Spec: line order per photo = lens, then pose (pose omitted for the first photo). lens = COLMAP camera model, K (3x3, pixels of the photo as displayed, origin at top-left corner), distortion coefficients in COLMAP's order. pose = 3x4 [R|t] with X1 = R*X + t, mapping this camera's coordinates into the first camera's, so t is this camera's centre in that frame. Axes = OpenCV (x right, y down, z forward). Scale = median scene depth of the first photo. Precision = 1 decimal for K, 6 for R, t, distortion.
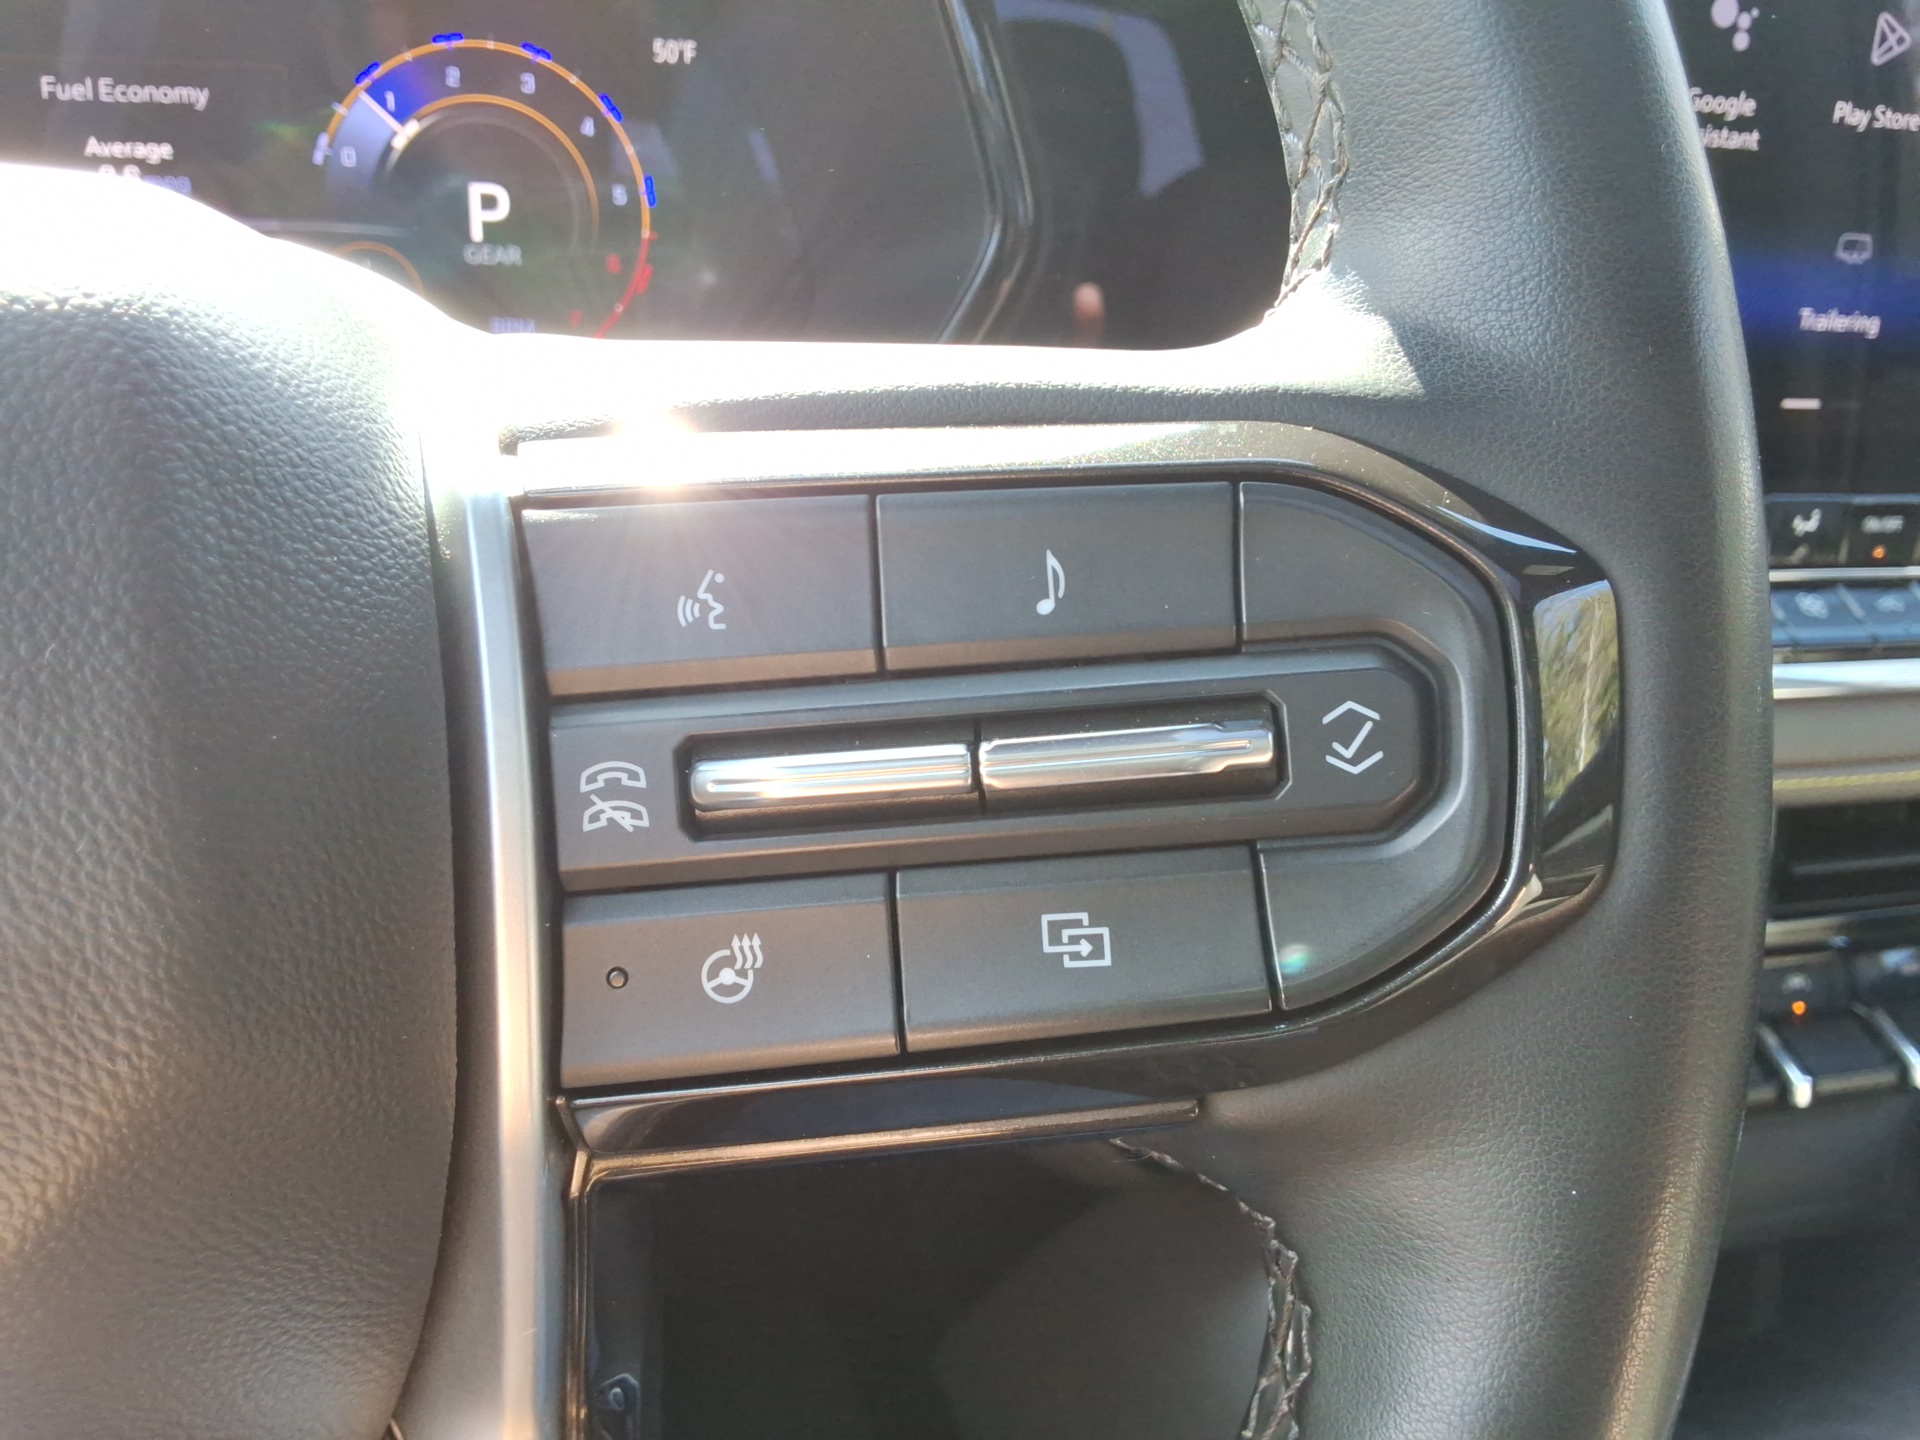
lens RADIAL K [[1580.1, 0, 964.8], [0, 1580.1, 712.1], [0, 0, 1]] dist [0.101940, -0.188875]
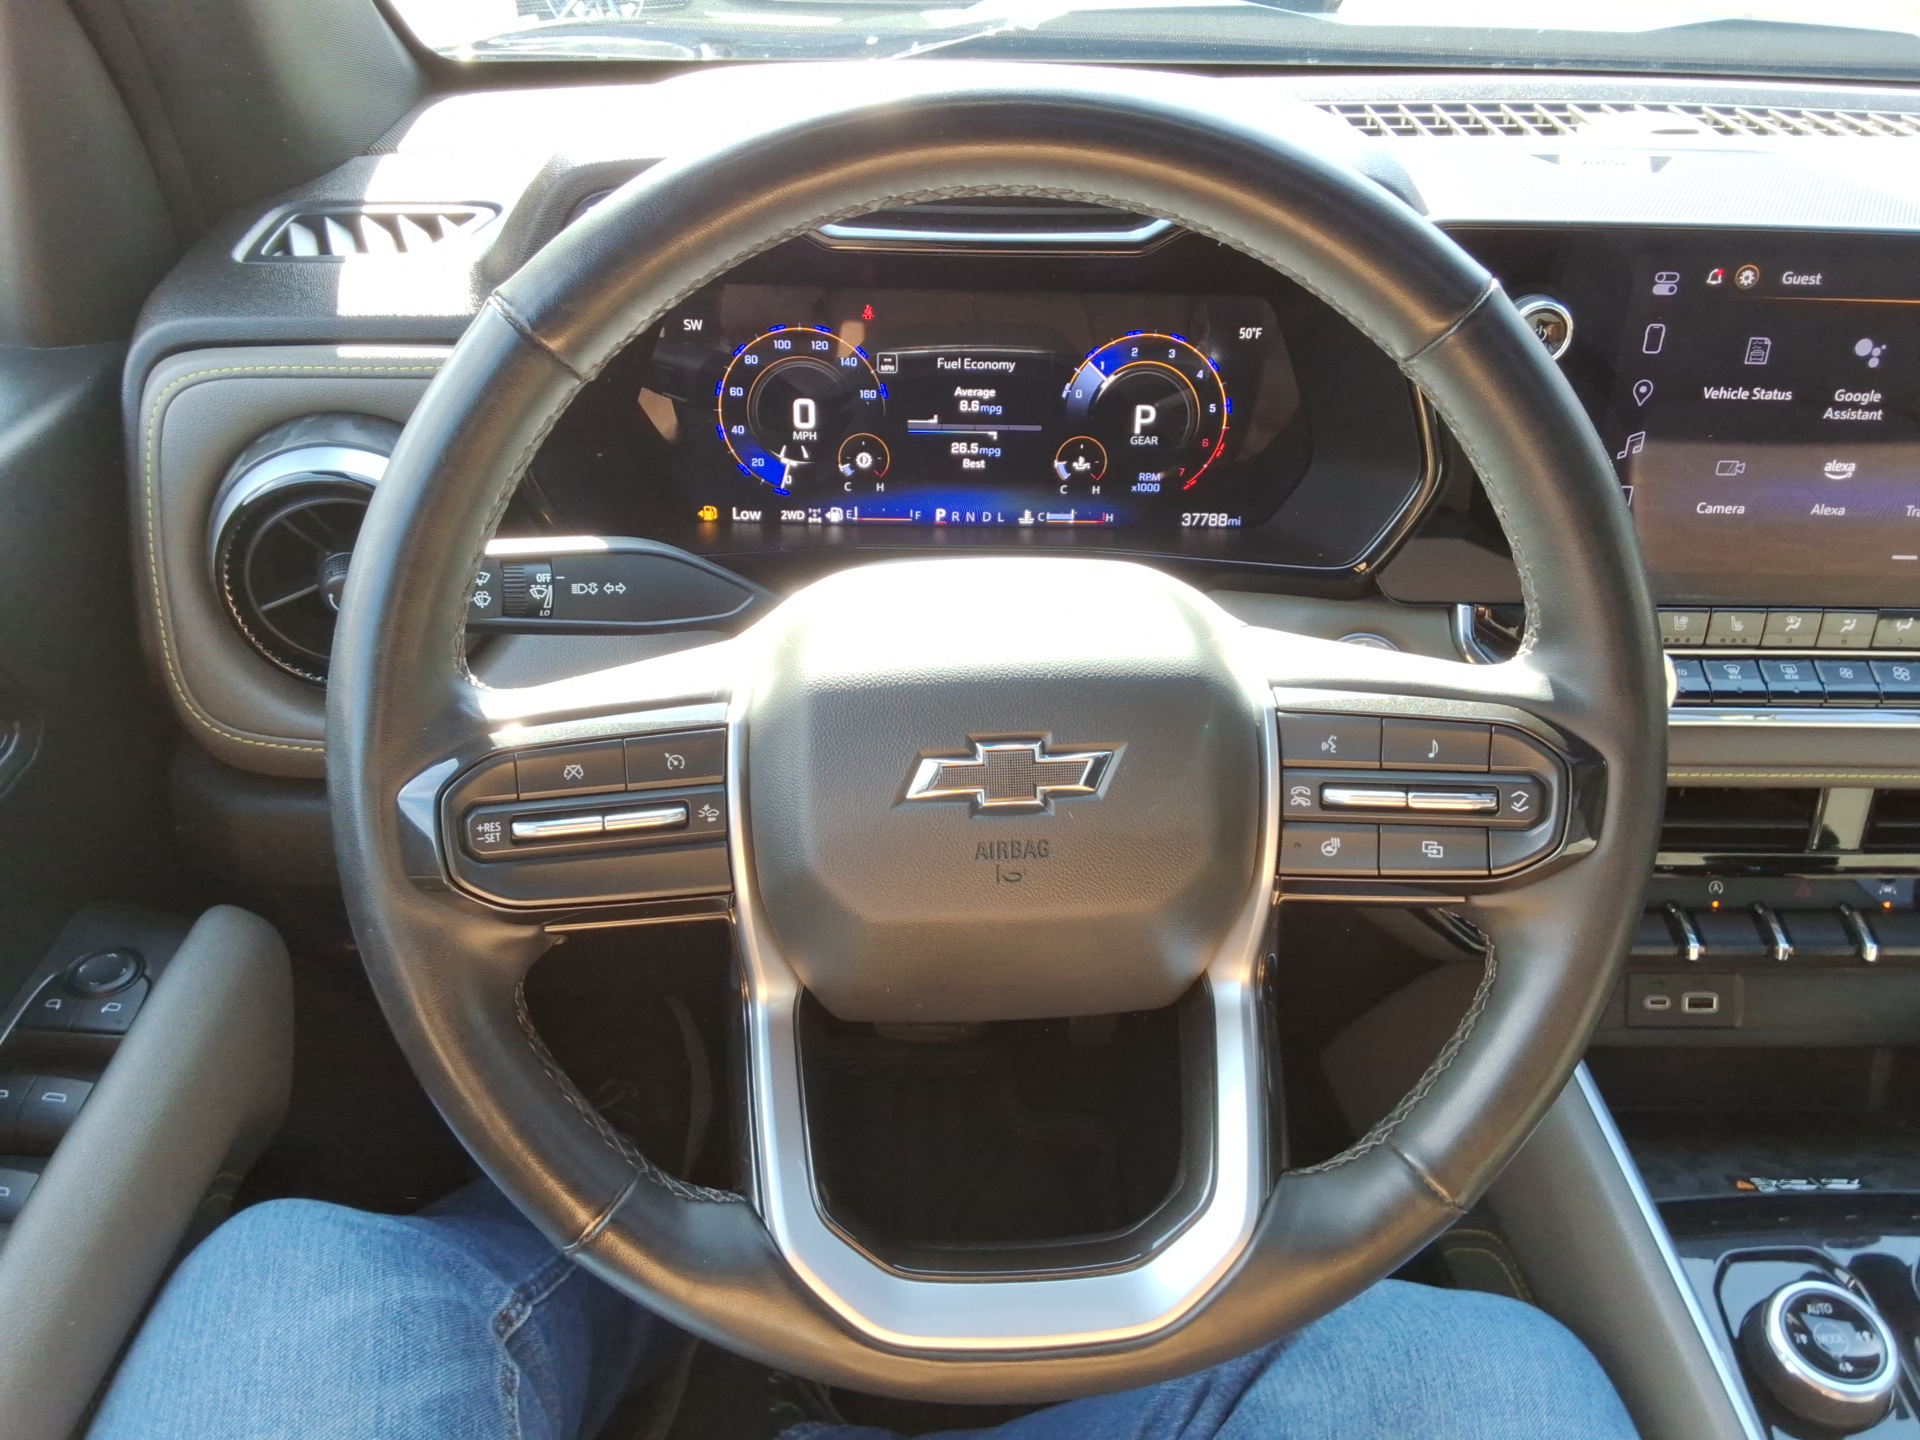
lens RADIAL K [[1521.4, 0, 971.2], [0, 1521.4, 704.8], [0, 0, 1]] dist [0.103066, -0.161544]
pose [[0.971269, 0.079705, -0.224239, -0.067046], [-0.055093, 0.991957, 0.113958, -0.182959], [0.231519, -0.098330, 0.967848, -0.904239]]
